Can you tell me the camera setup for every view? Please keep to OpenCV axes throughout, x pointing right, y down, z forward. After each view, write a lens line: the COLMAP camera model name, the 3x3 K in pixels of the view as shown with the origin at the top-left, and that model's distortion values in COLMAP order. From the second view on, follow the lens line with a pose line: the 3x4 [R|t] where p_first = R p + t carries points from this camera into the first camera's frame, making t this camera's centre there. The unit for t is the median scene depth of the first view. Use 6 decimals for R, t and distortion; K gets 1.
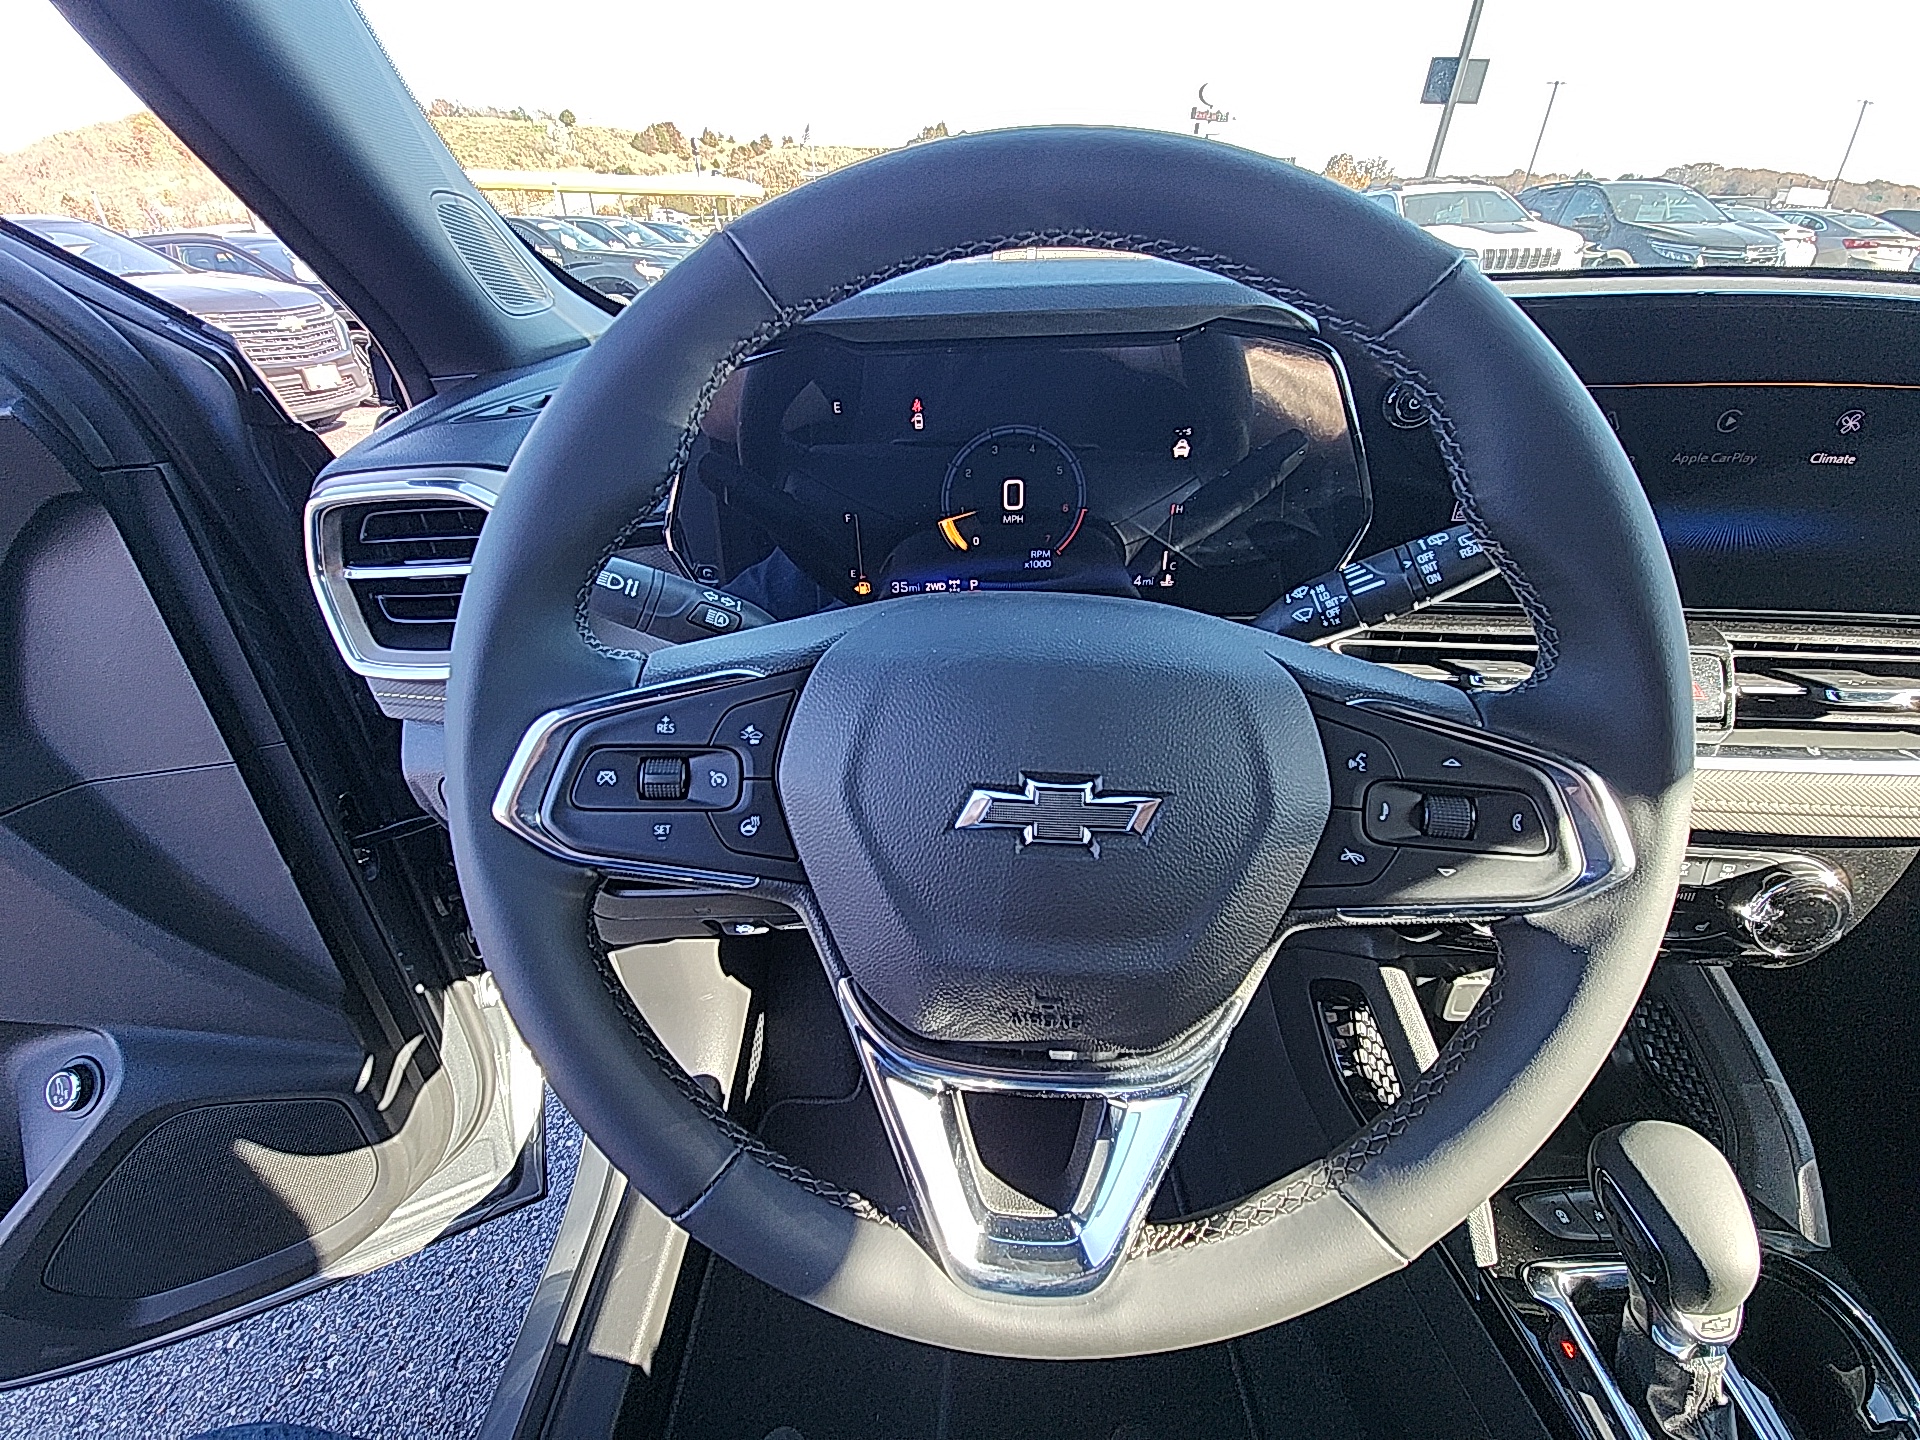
lens RADIAL K [[773.0, 0, 953.6], [0, 773.0, 703.0], [0, 0, 1]] dist [0.021329, -0.013613]
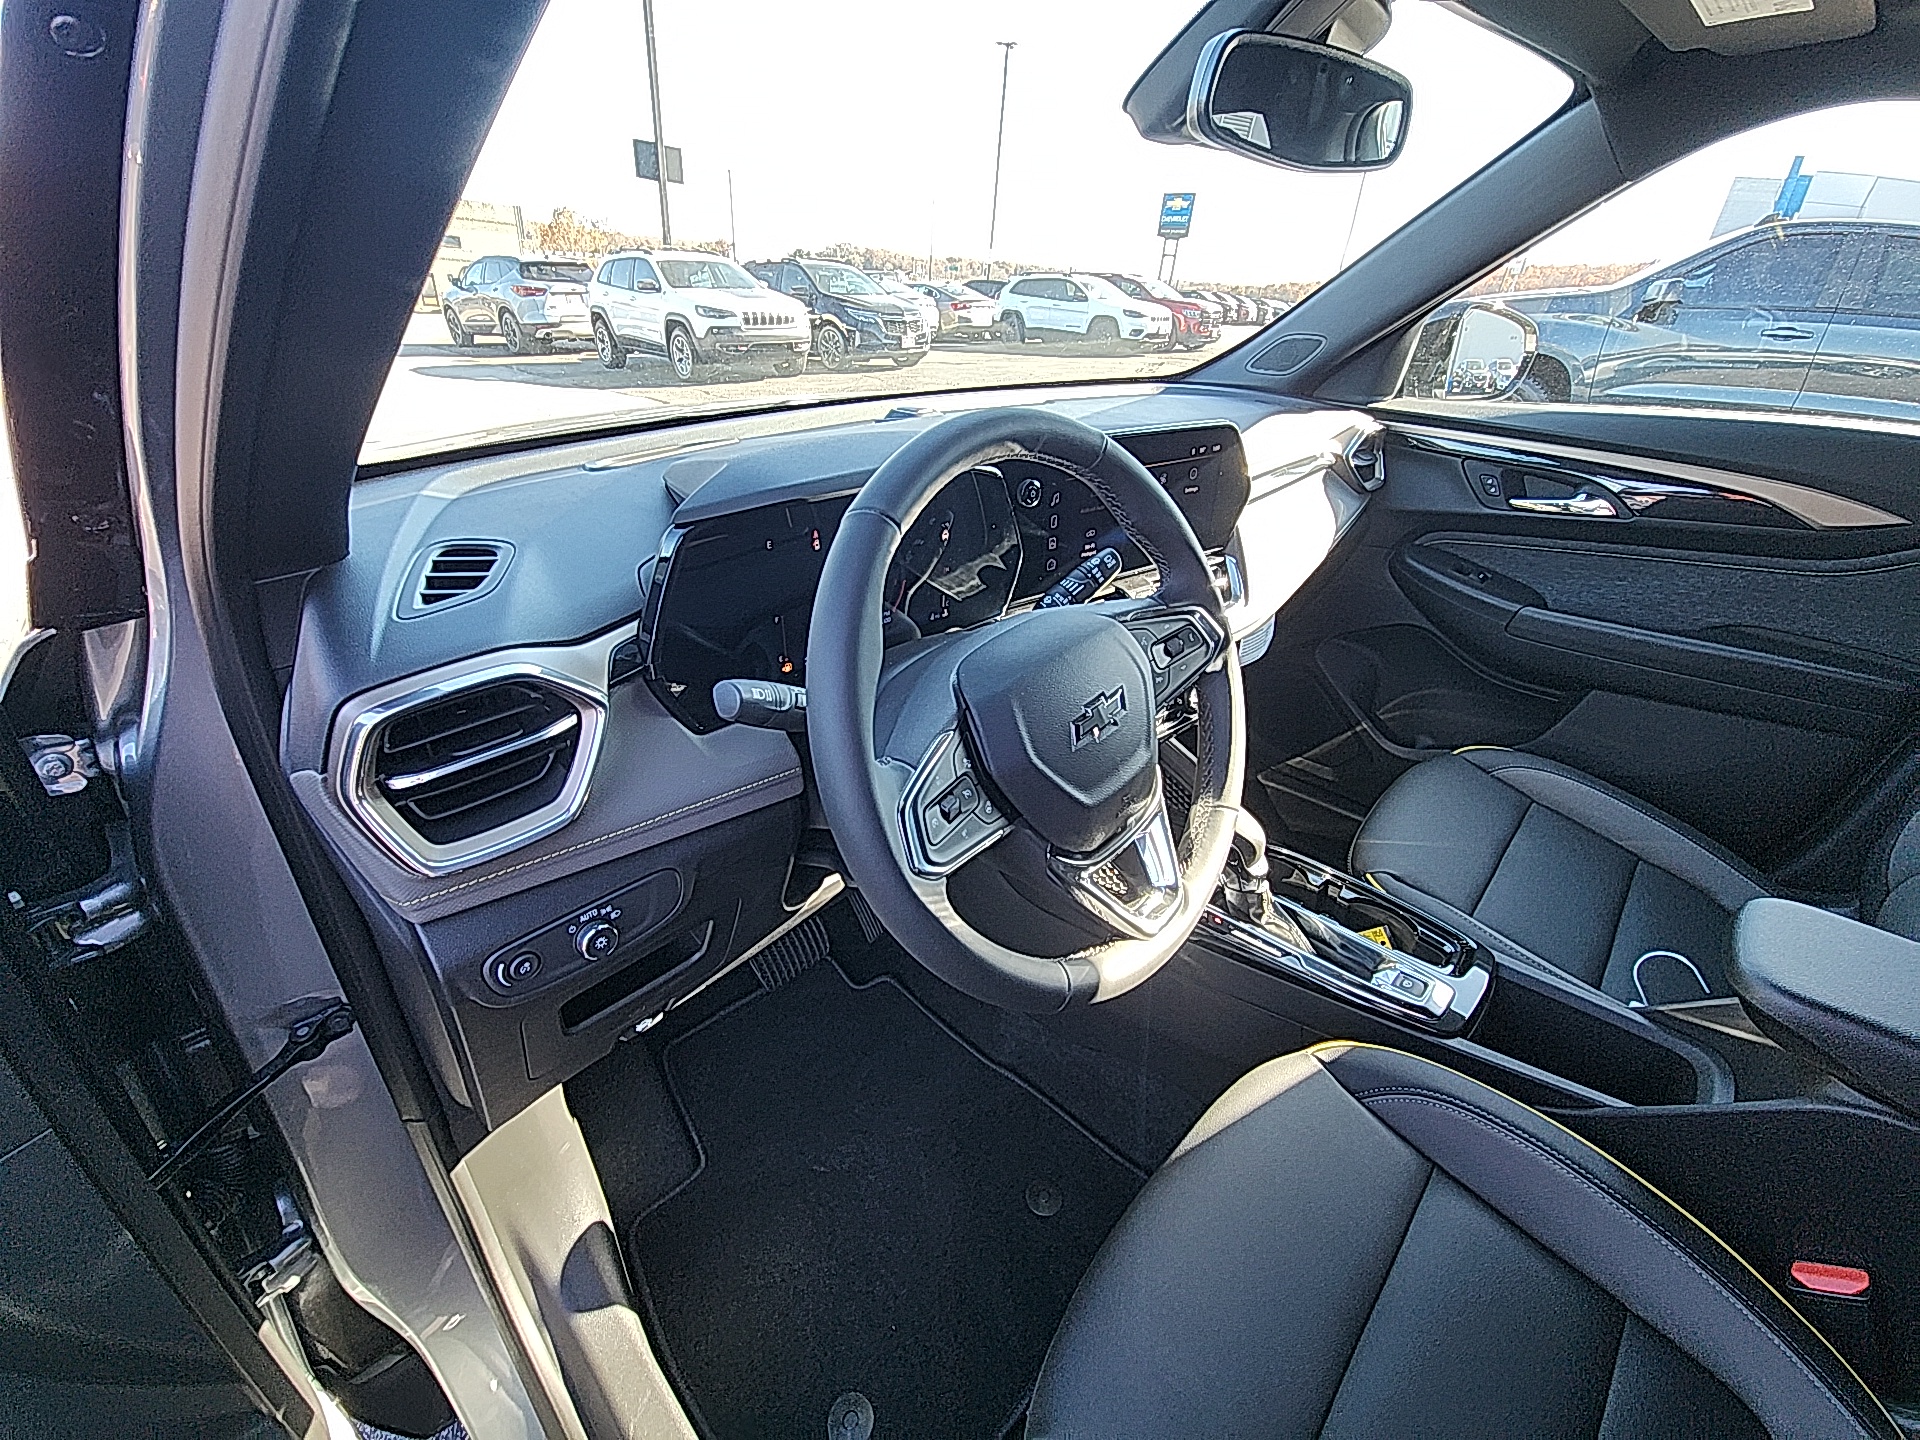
lens RADIAL K [[770.9, 0, 949.5], [0, 770.9, 705.2], [0, 0, 1]] dist [0.008017, -0.006024]
pose [[0.703275, -0.296392, 0.646186, -1.032806], [0.323699, 0.942761, 0.080128, -0.133031], [-0.632949, 0.152818, 0.758962, -0.246641]]
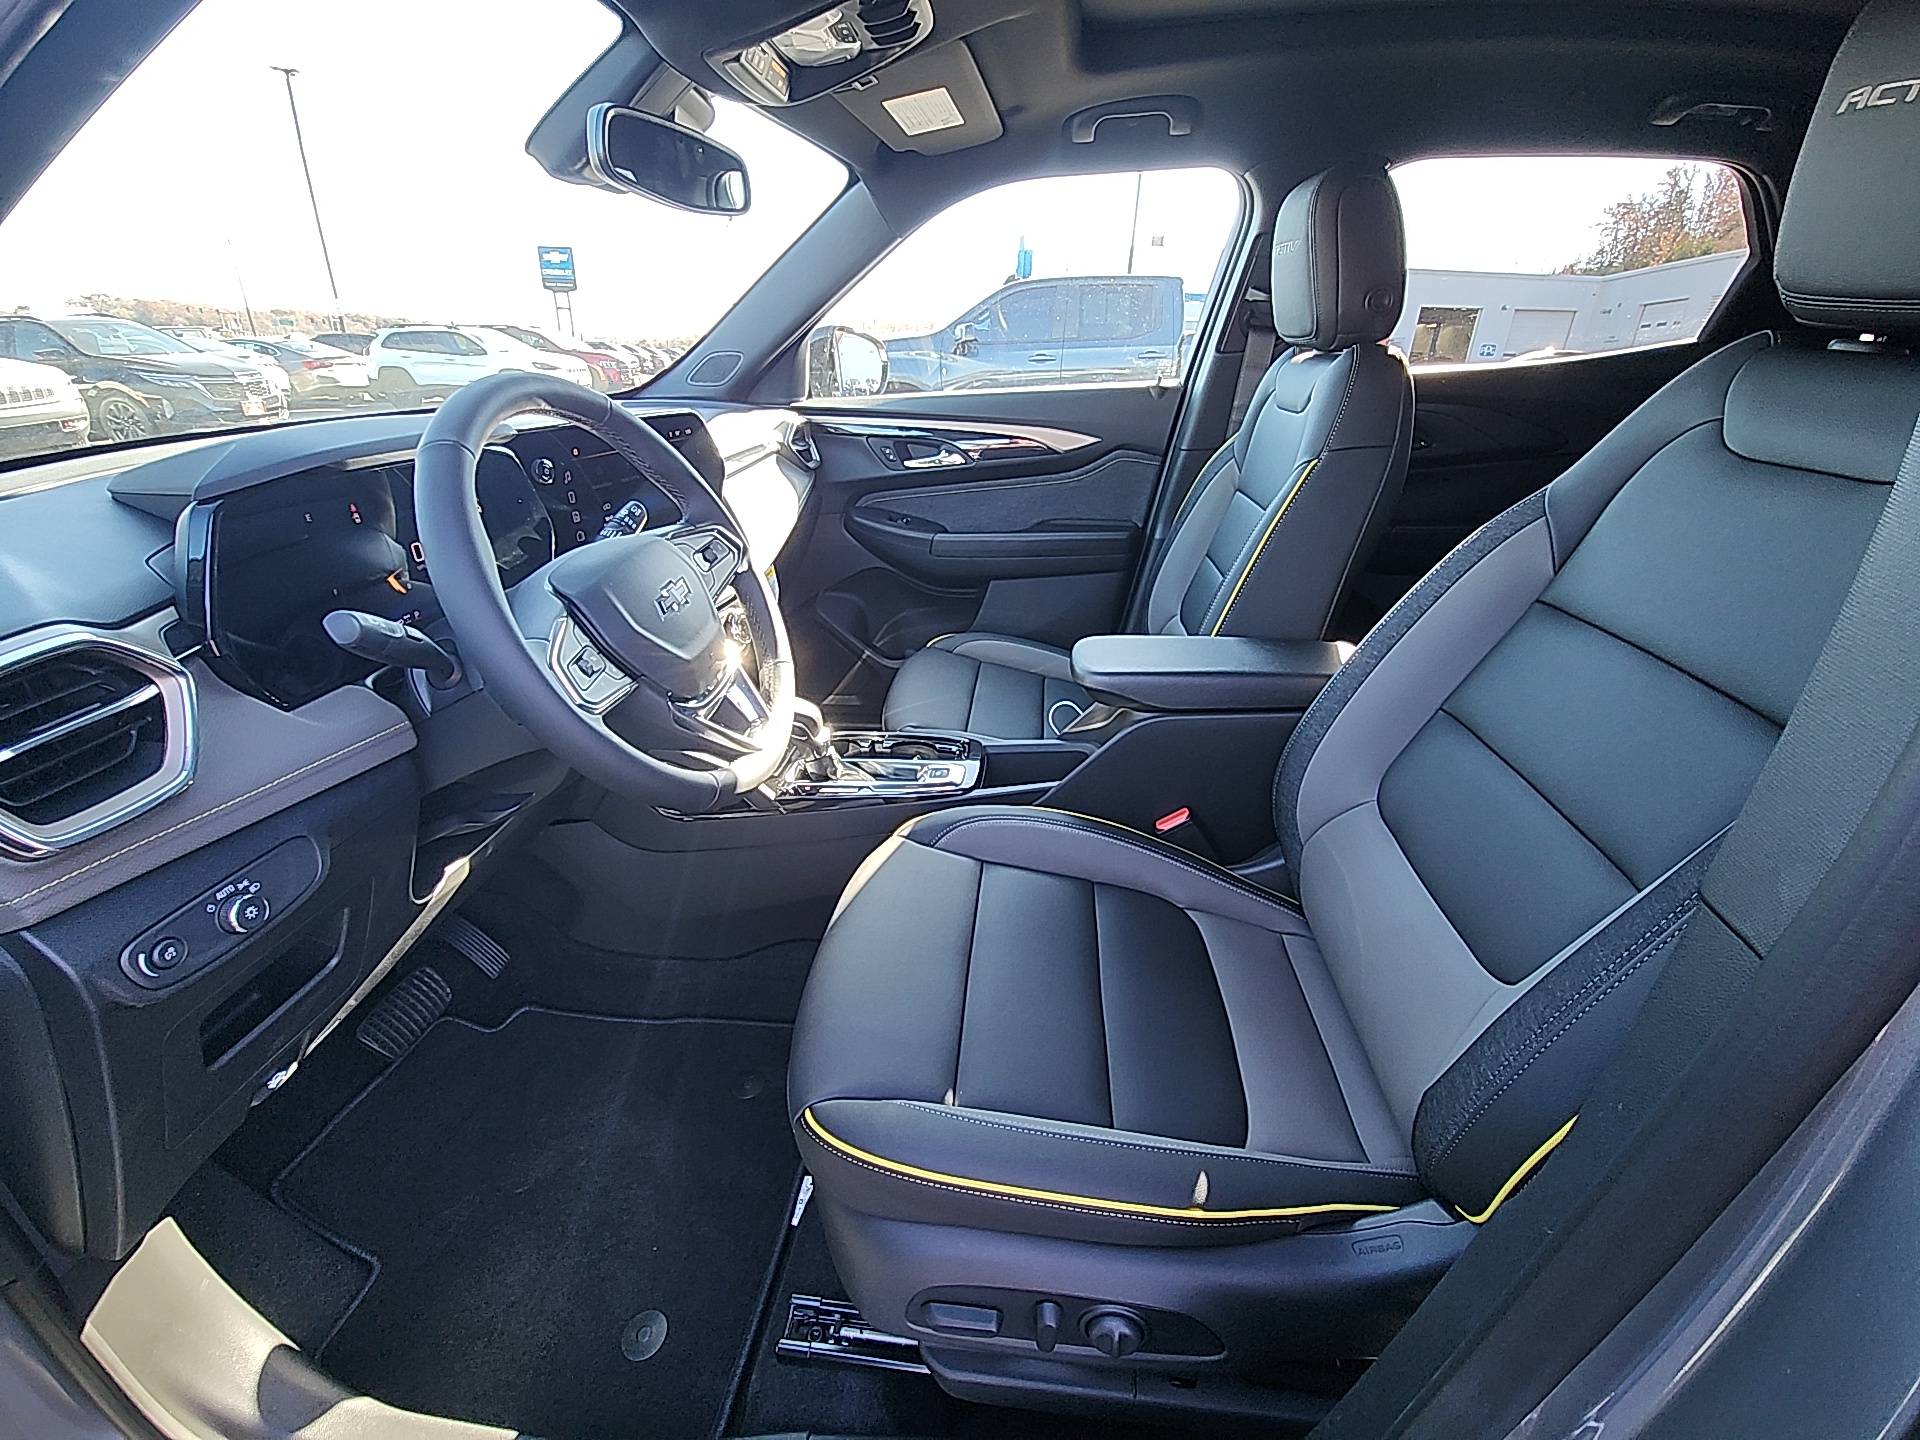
lens RADIAL K [[770.9, 0, 949.5], [0, 770.9, 705.2], [0, 0, 1]] dist [0.008017, -0.006024]
pose [[0.121857, -0.388054, 0.913546, -1.683746], [0.499444, 0.819362, 0.281426, 0.115999], [-0.857733, 0.421971, 0.293656, -0.362760]]
